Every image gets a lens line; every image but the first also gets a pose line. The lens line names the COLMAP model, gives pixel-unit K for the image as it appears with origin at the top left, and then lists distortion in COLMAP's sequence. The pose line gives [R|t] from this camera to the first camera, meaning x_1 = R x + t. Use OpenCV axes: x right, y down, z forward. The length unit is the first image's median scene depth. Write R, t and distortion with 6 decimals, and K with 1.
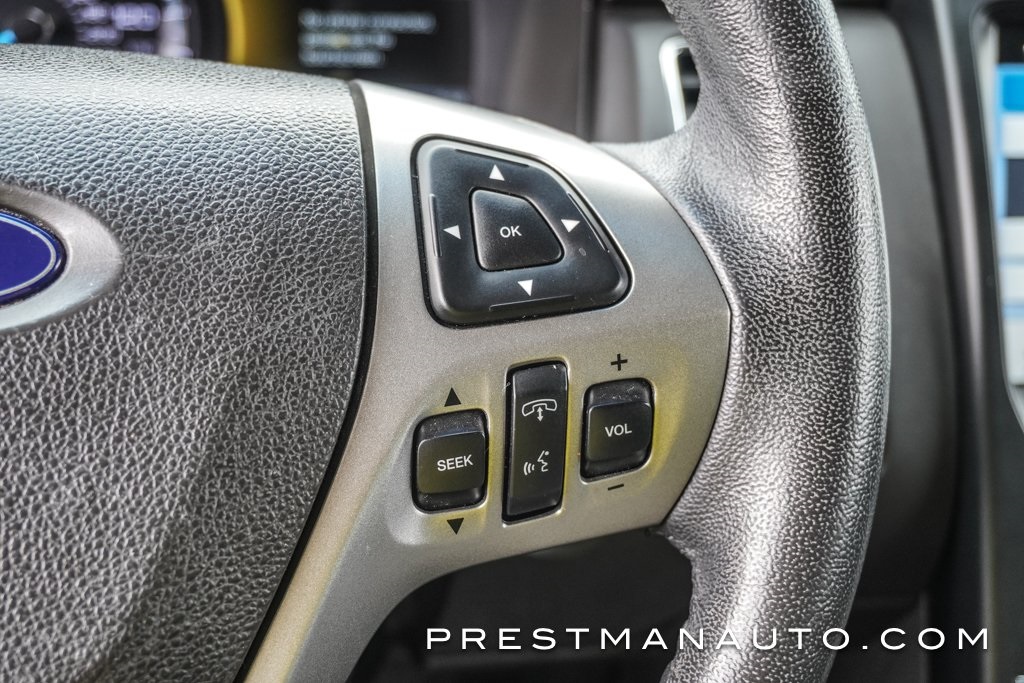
lens RADIAL K [[1885.7, 0, 512.0], [0, 1885.7, 341.5], [0, 0, 1]] dist [0.008944, -0.008446]
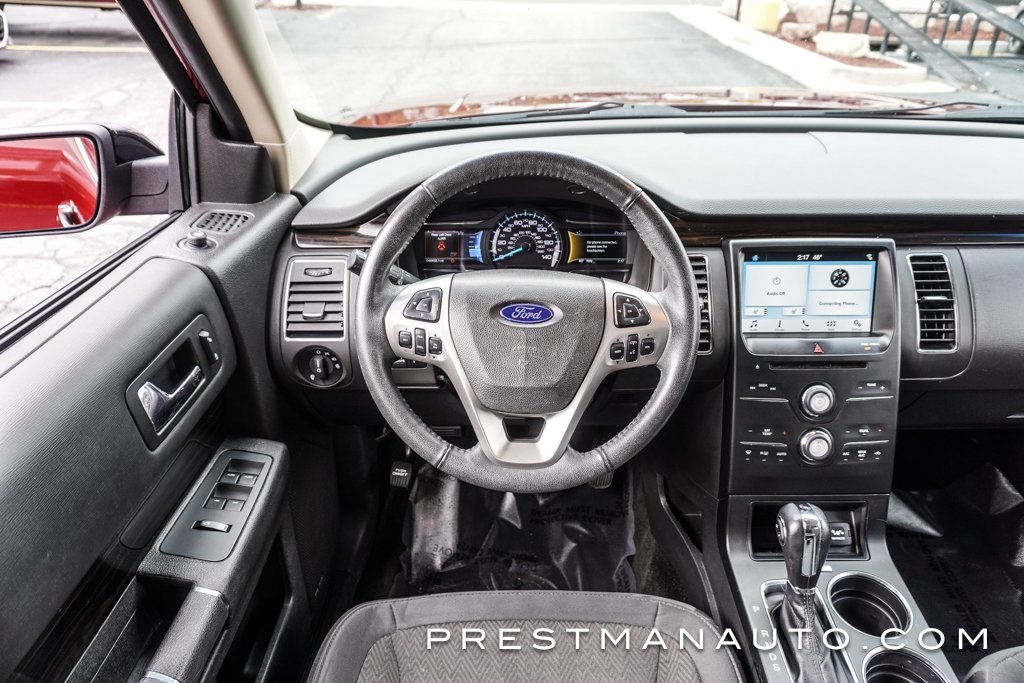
lens RADIAL K [[709.8, 0, 512.0], [0, 709.8, 341.5], [0, 0, 1]] dist [-0.036661, 0.026250]
pose [[0.982741, 0.045240, -0.179371, 0.037449], [-0.032955, 0.996940, 0.070889, -0.106115], [0.182029, -0.063754, 0.981224, -1.151048]]
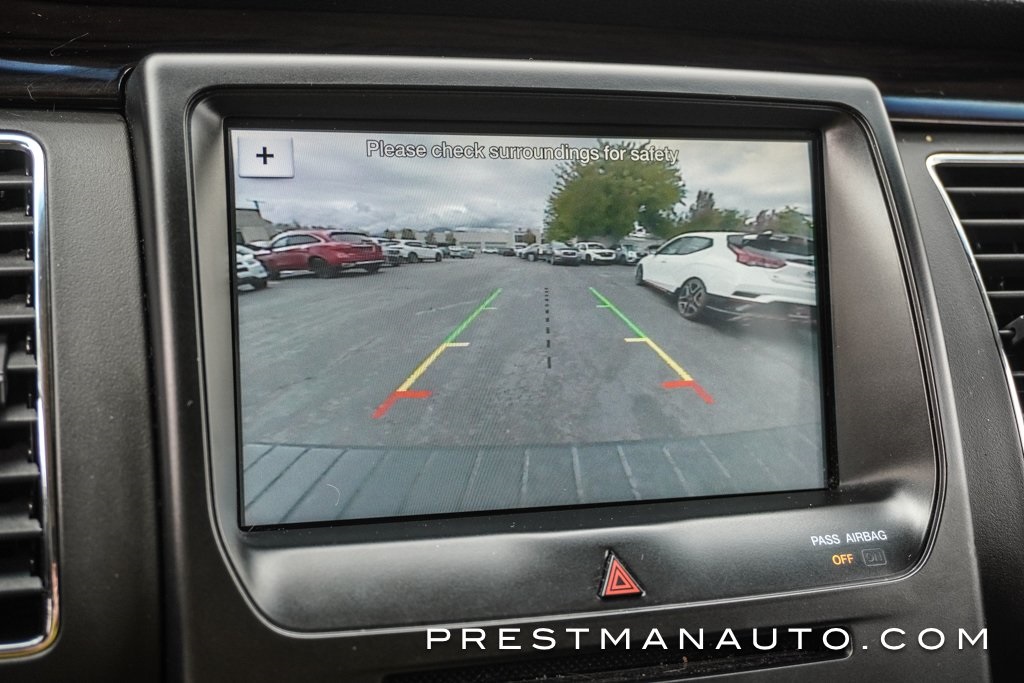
lens RADIAL K [[1446.9, 0, 512.0], [0, 1446.9, 341.5], [0, 0, 1]] dist [-0.009672, -0.000555]
pose [[0.988493, -0.013133, 0.150698, 0.432763], [0.034834, 0.989213, -0.142283, 0.038841], [-0.147203, 0.145896, 0.978287, 0.498713]]
